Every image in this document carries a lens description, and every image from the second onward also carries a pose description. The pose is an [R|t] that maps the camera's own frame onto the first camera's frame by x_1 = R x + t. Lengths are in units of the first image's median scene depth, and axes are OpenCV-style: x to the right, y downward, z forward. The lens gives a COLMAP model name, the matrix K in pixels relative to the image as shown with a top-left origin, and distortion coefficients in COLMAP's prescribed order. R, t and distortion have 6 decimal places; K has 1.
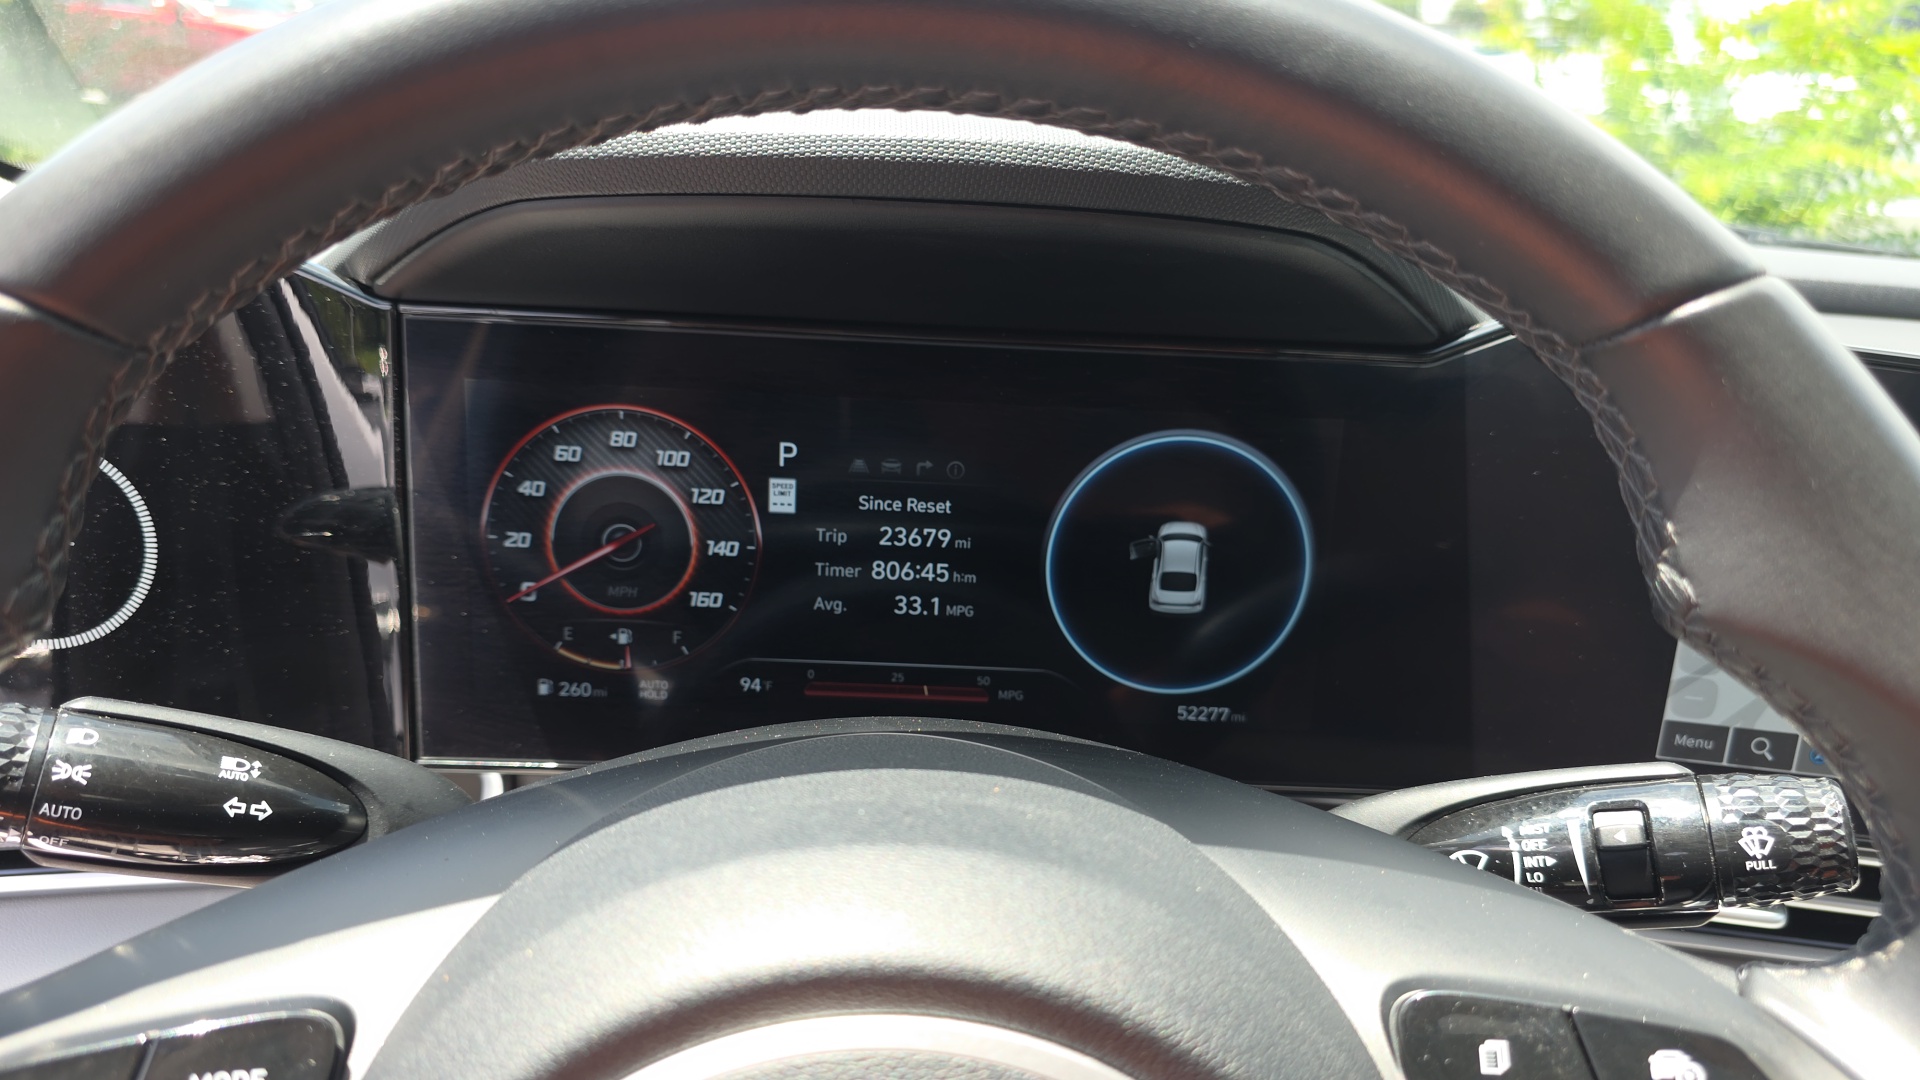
lens RADIAL K [[1342.5, 0, 937.1], [0, 1342.5, 552.7], [0, 0, 1]] dist [0.082341, -0.132635]
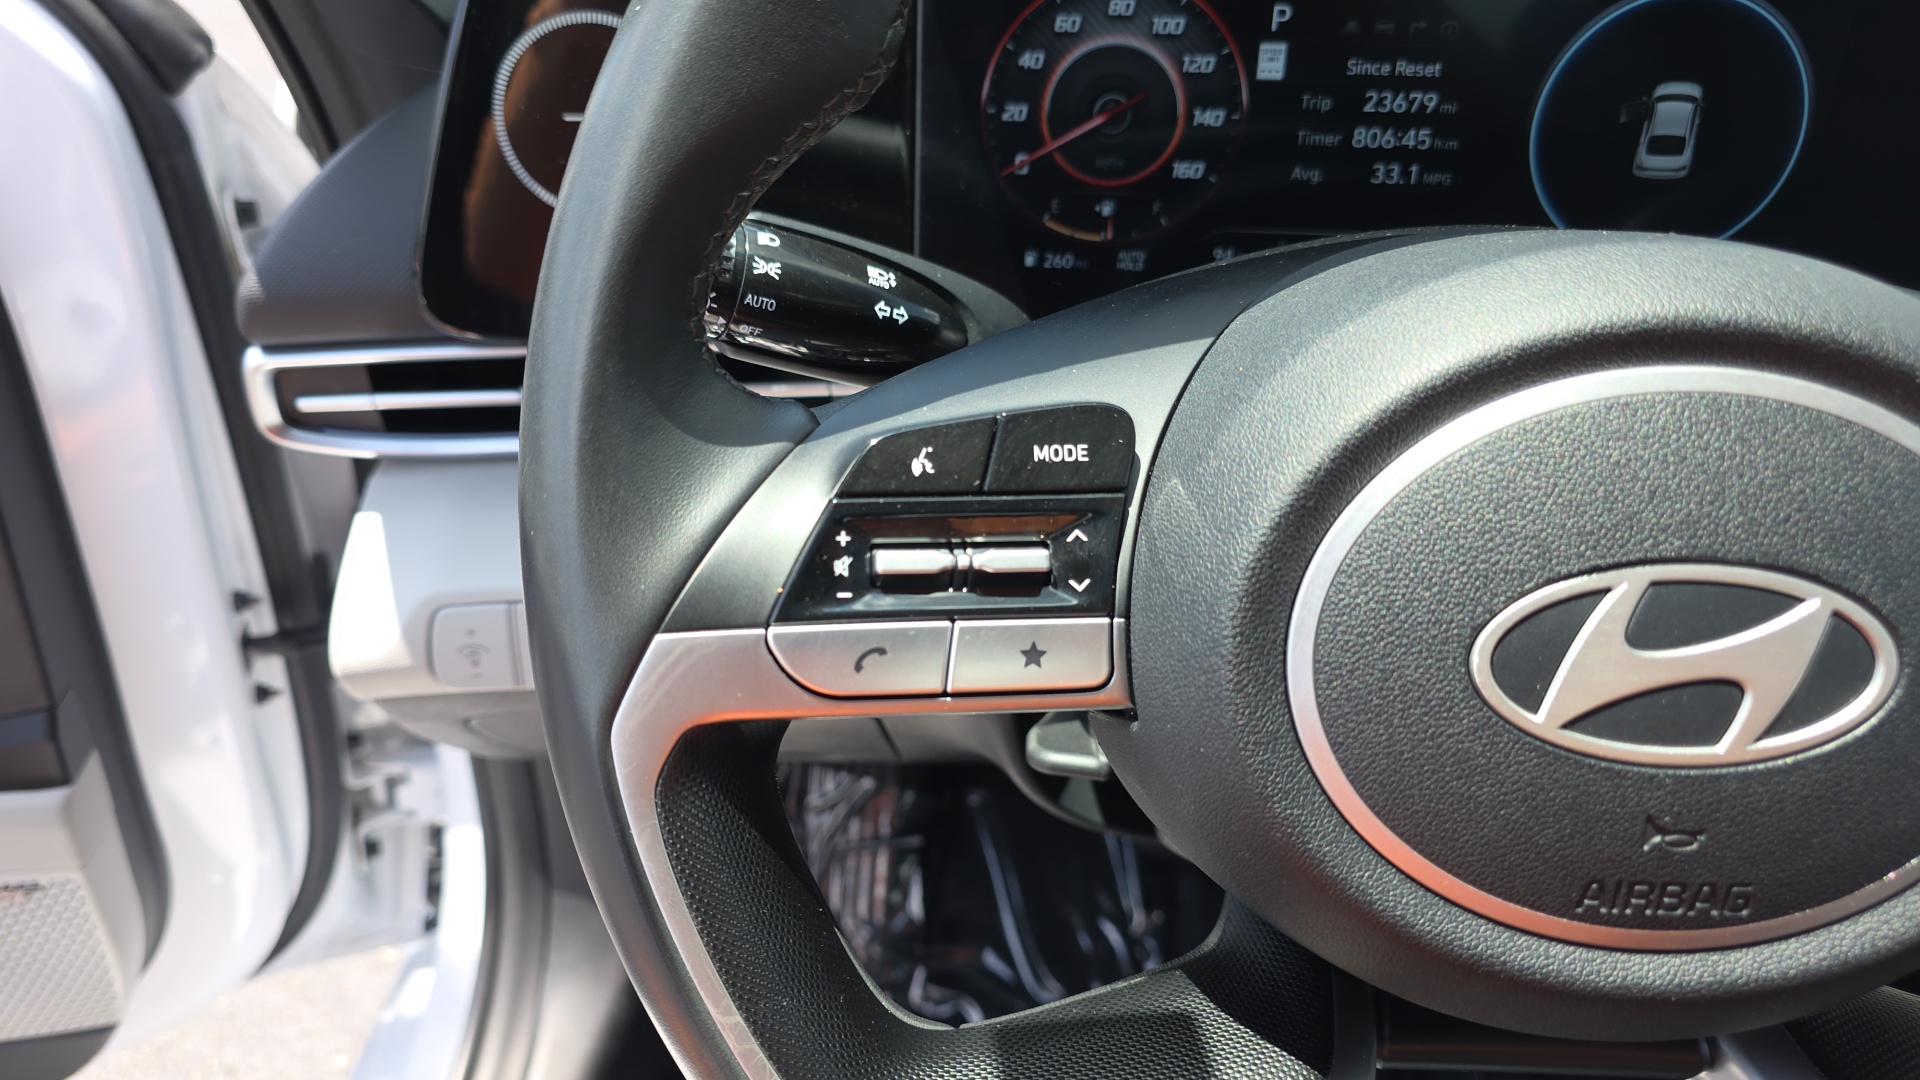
lens RADIAL K [[1325.6, 0, 906.6], [0, 1325.6, 545.6], [0, 0, 1]] dist [0.027175, -0.064035]
pose [[0.990954, 0.019900, -0.132718, -0.249098], [0.006791, 0.980242, 0.197684, 0.117013], [0.134029, -0.196797, 0.971240, -0.094874]]
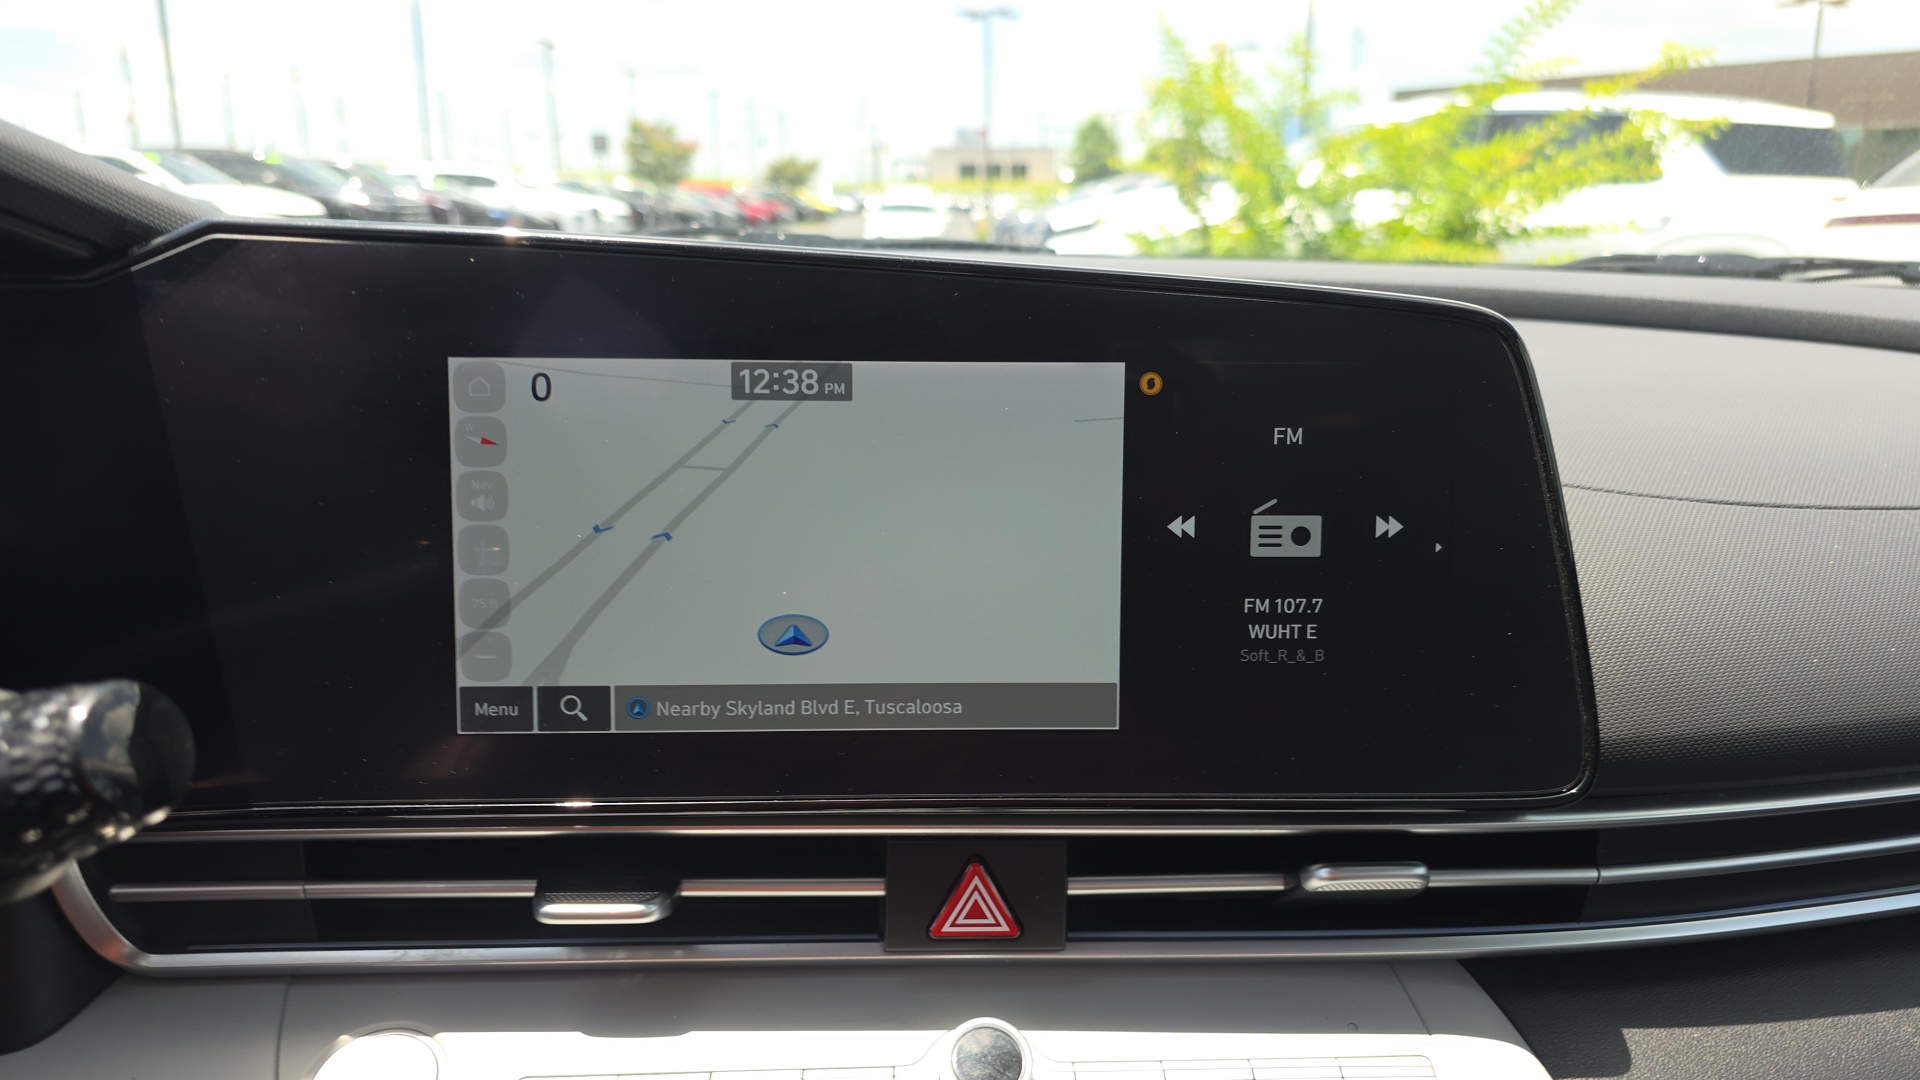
lens RADIAL K [[1309.6, 0, 925.0], [0, 1309.6, 500.8], [0, 0, 1]] dist [0.054127, -0.057278]
pose [[0.979711, -0.080061, 0.183731, 0.699541], [0.102844, 0.987672, -0.118016, 0.139264], [-0.172018, 0.134517, 0.975866, 0.139712]]
